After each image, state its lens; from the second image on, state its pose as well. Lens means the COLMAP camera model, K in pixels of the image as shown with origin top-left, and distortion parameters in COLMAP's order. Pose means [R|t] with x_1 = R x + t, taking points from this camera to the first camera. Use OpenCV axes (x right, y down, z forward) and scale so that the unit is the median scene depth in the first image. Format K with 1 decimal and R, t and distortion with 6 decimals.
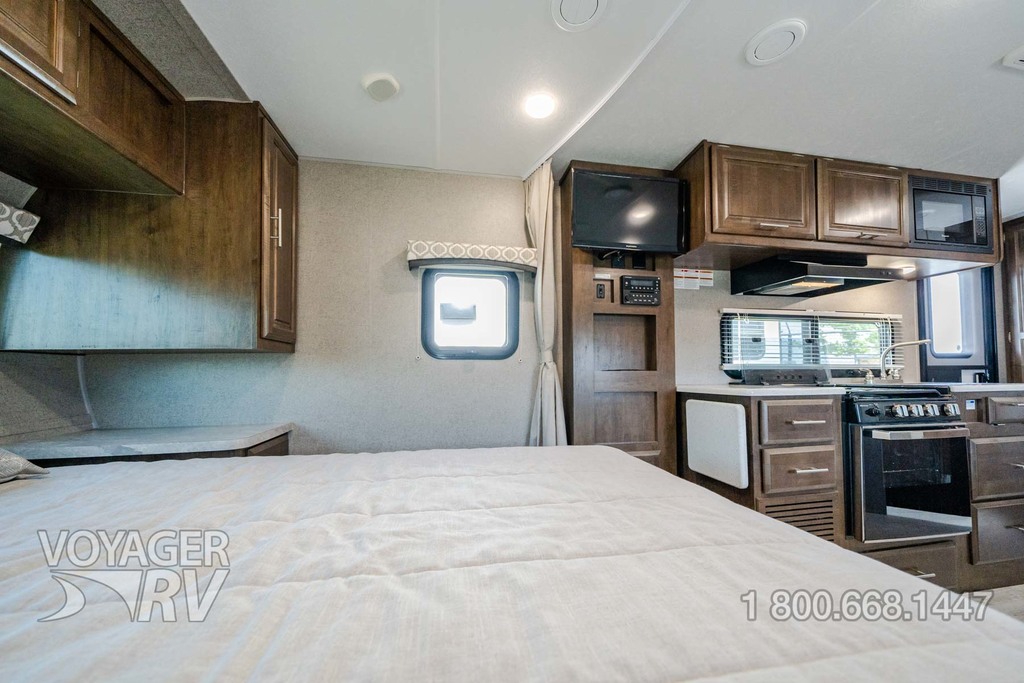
lens RADIAL K [[371.5, 0, 512.6], [0, 371.5, 361.3], [0, 0, 1]] dist [-0.001429, -0.000245]
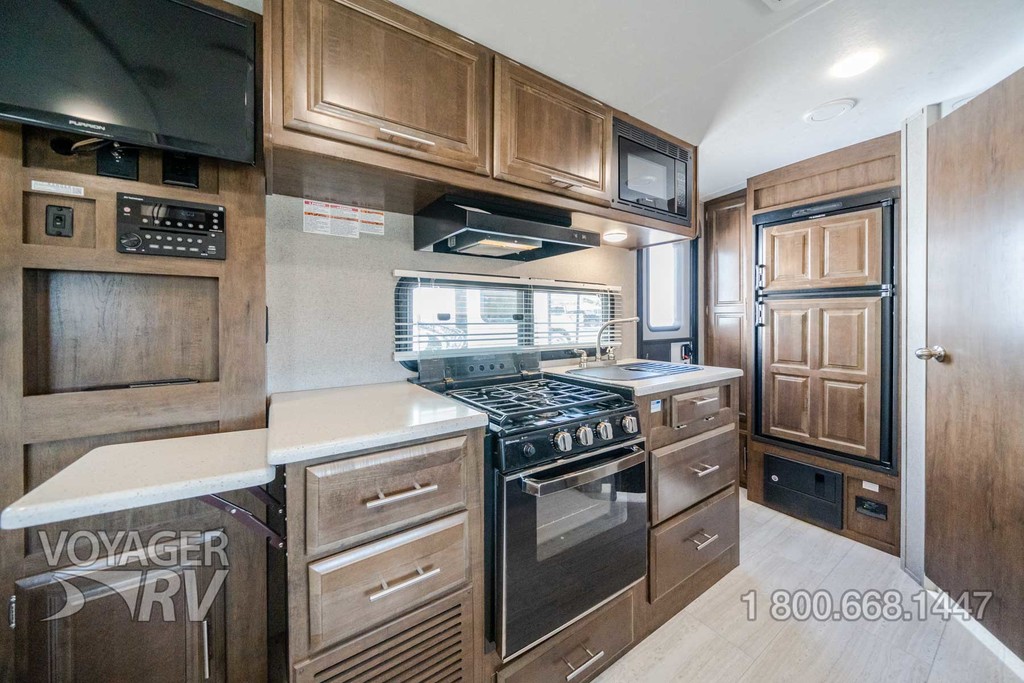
lens RADIAL K [[362.9, 0, 512.3], [0, 362.9, 318.3], [0, 0, 1]] dist [0.000182, 0.000048]
pose [[0.920368, 0.001076, 0.391051, 0.505628], [-0.013953, 0.999450, 0.030090, -0.077942], [-0.390804, -0.033150, 0.919877, 0.314385]]
